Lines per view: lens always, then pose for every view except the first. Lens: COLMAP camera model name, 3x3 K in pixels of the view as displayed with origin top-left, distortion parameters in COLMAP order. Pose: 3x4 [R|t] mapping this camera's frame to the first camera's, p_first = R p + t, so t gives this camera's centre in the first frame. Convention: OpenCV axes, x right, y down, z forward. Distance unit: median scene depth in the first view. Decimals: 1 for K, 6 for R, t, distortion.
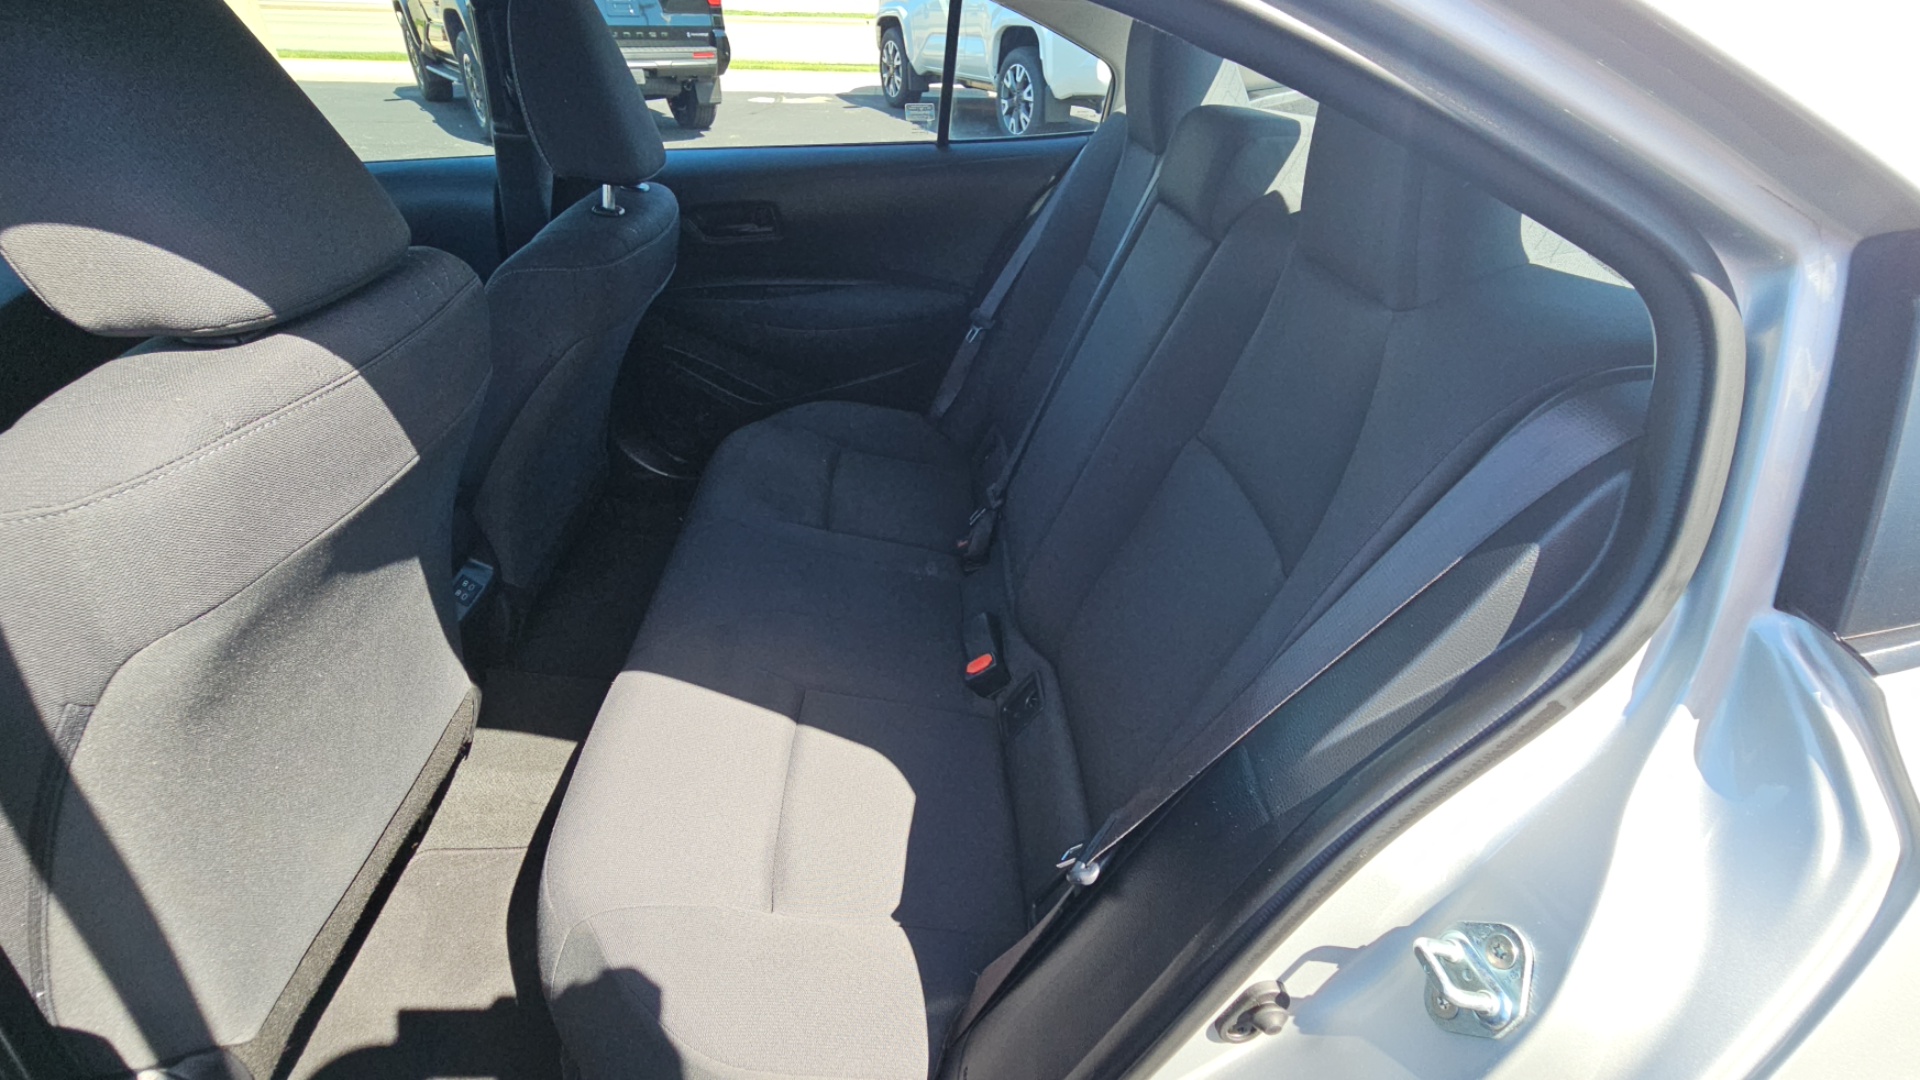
lens RADIAL K [[859.8, 0, 977.6], [0, 859.8, 538.0], [0, 0, 1]] dist [0.010281, -0.006666]
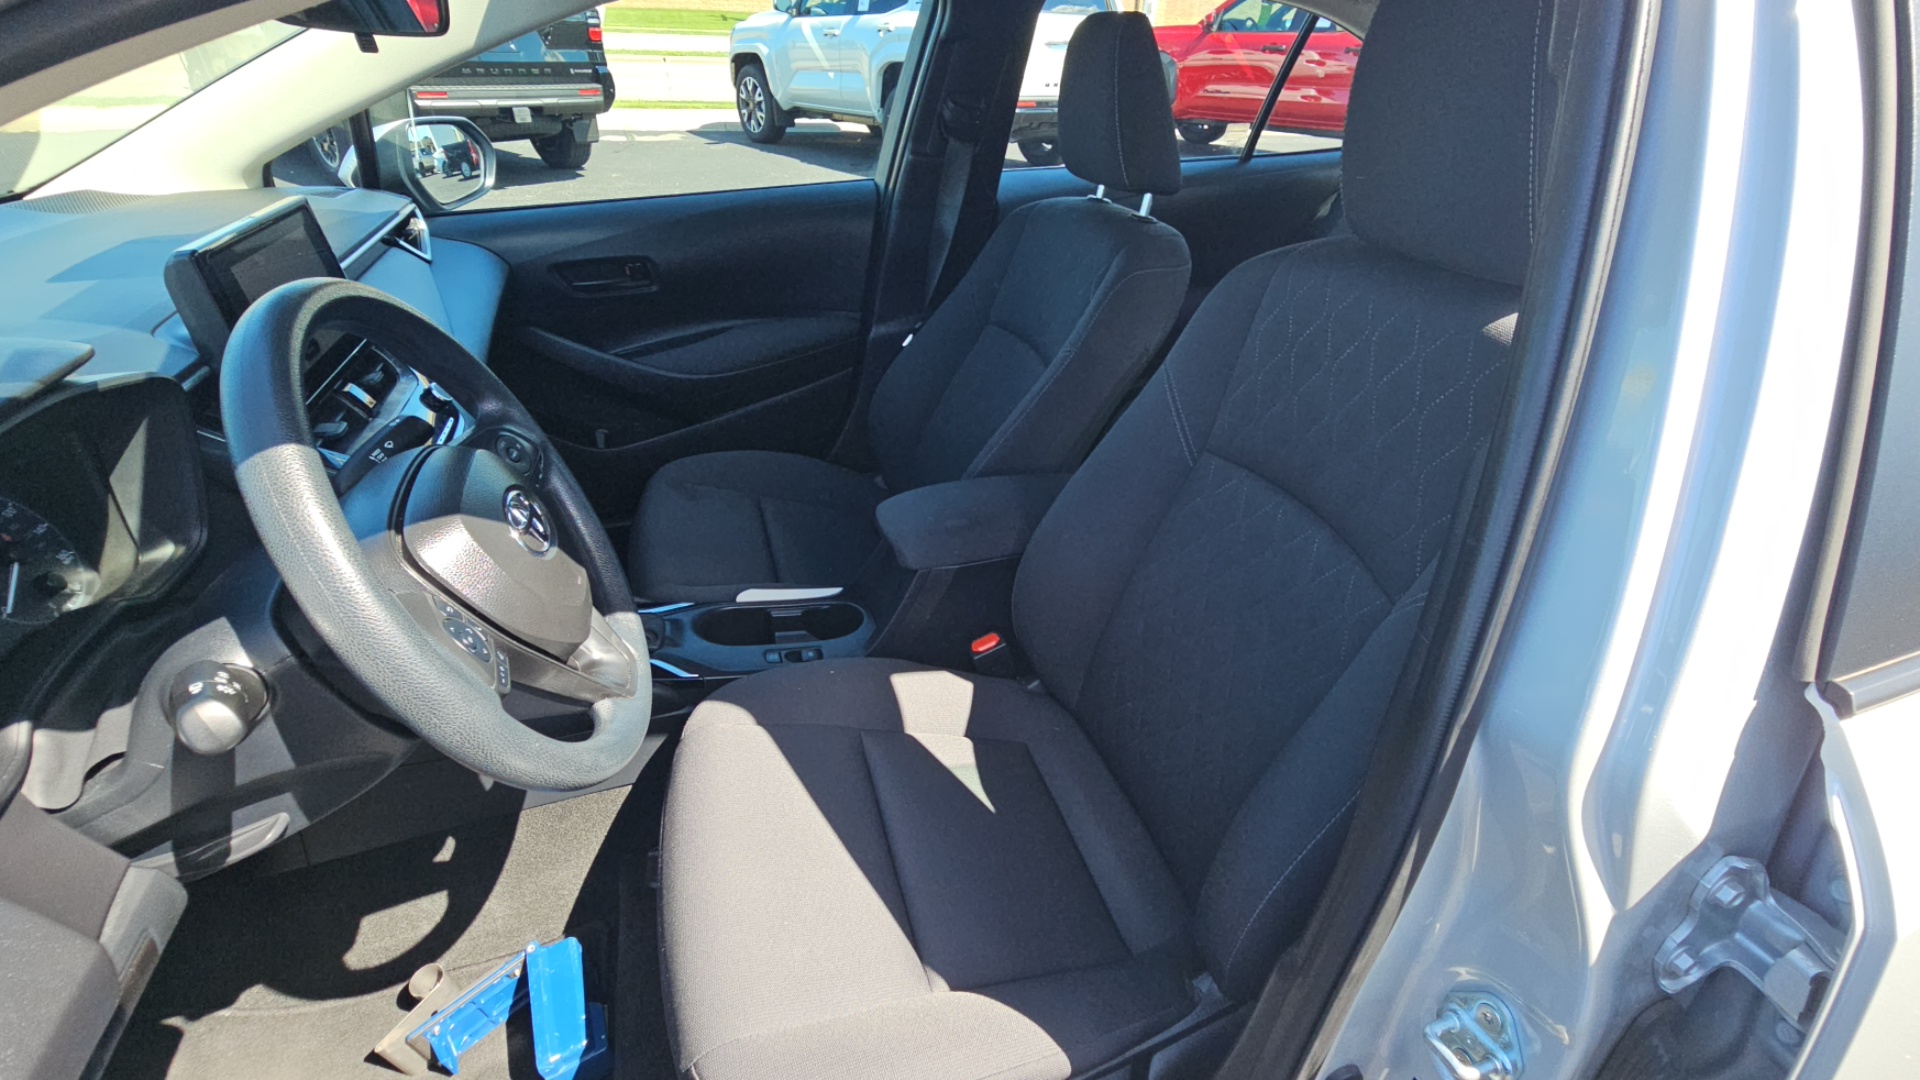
lens RADIAL K [[859.8, 0, 971.0], [0, 859.8, 543.0], [0, 0, 1]] dist [0.010281, -0.006666]
pose [[0.971060, -0.118375, 0.207436, -0.170361], [0.124200, 0.992140, -0.015238, 0.004678], [-0.204001, 0.040560, 0.978130, -0.004238]]
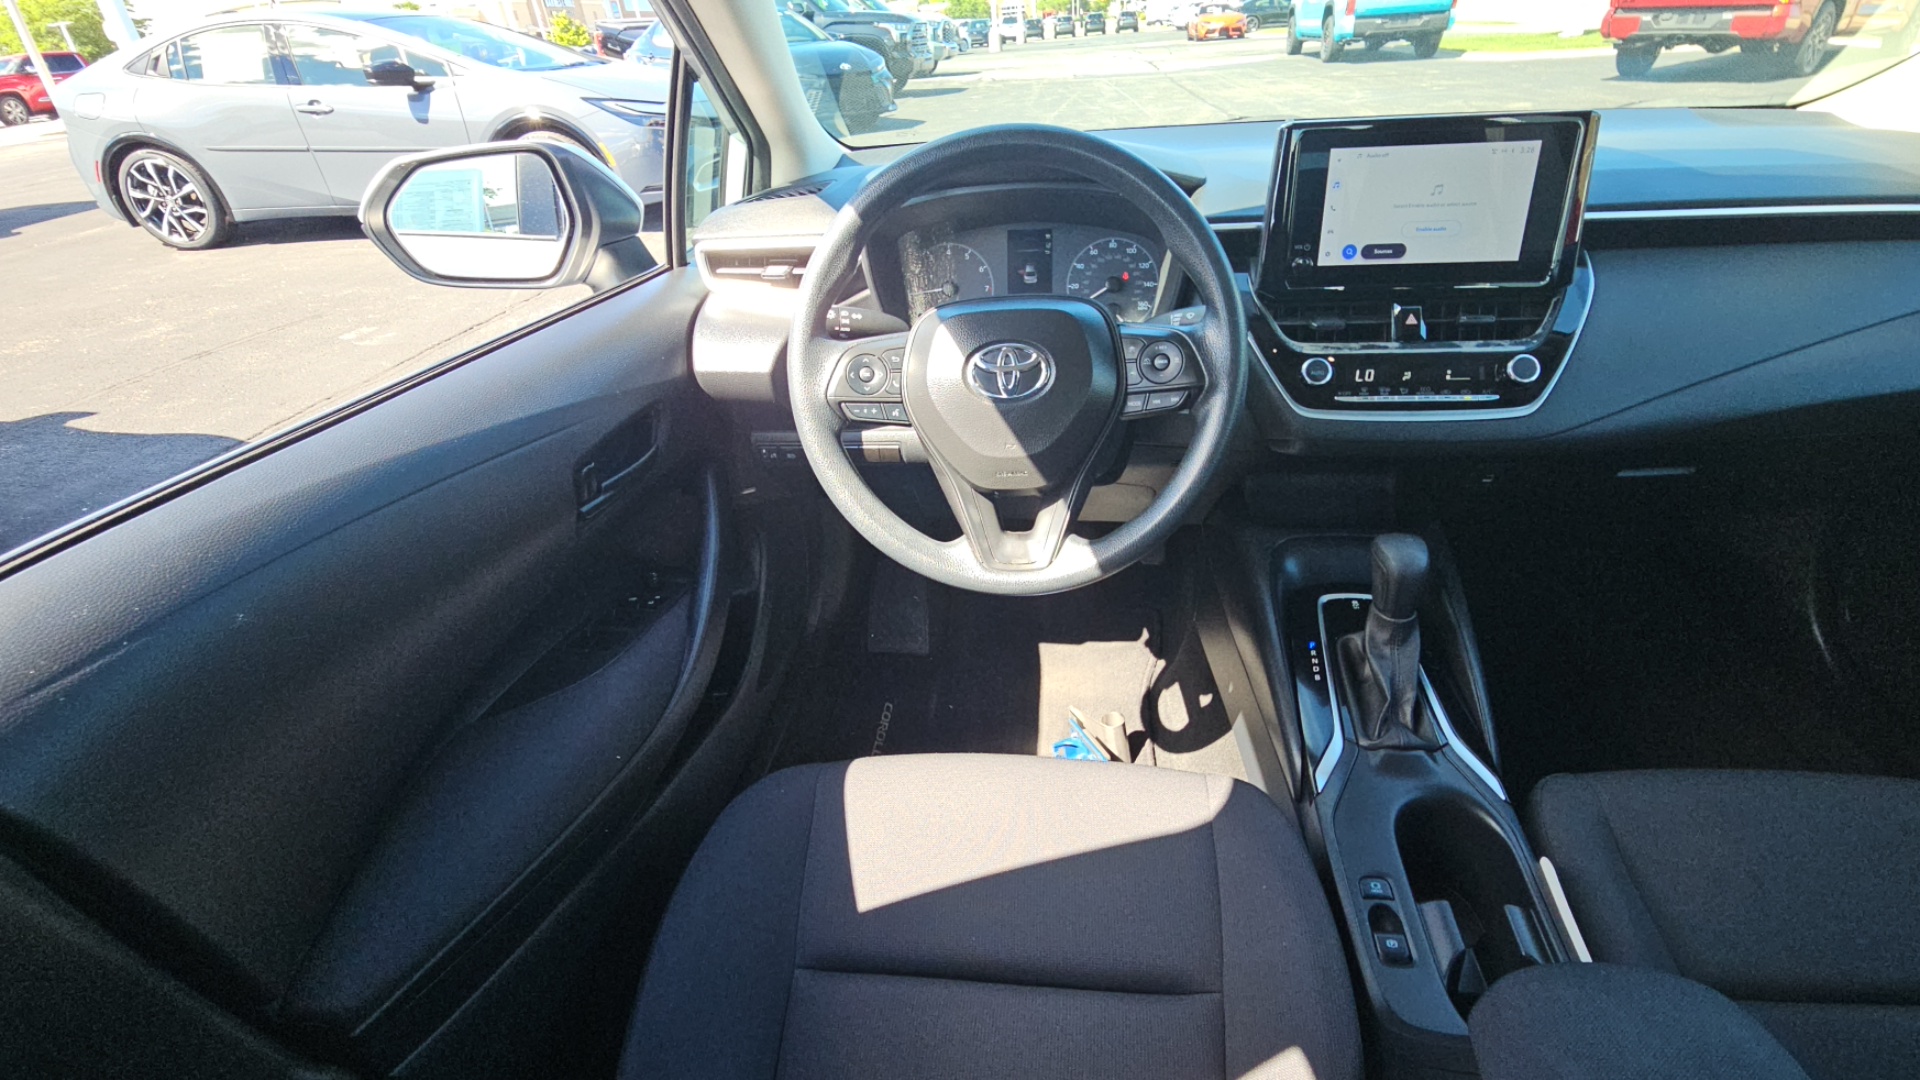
lens RADIAL K [[859.8, 0, 977.0], [0, 859.8, 548.1], [0, 0, 1]] dist [0.010281, -0.006666]
pose [[-0.163109, 0.501531, -0.849625, -0.095659], [-0.495175, 0.703224, 0.510174, -0.041722], [0.853345, 0.503927, 0.133643, 0.092438]]
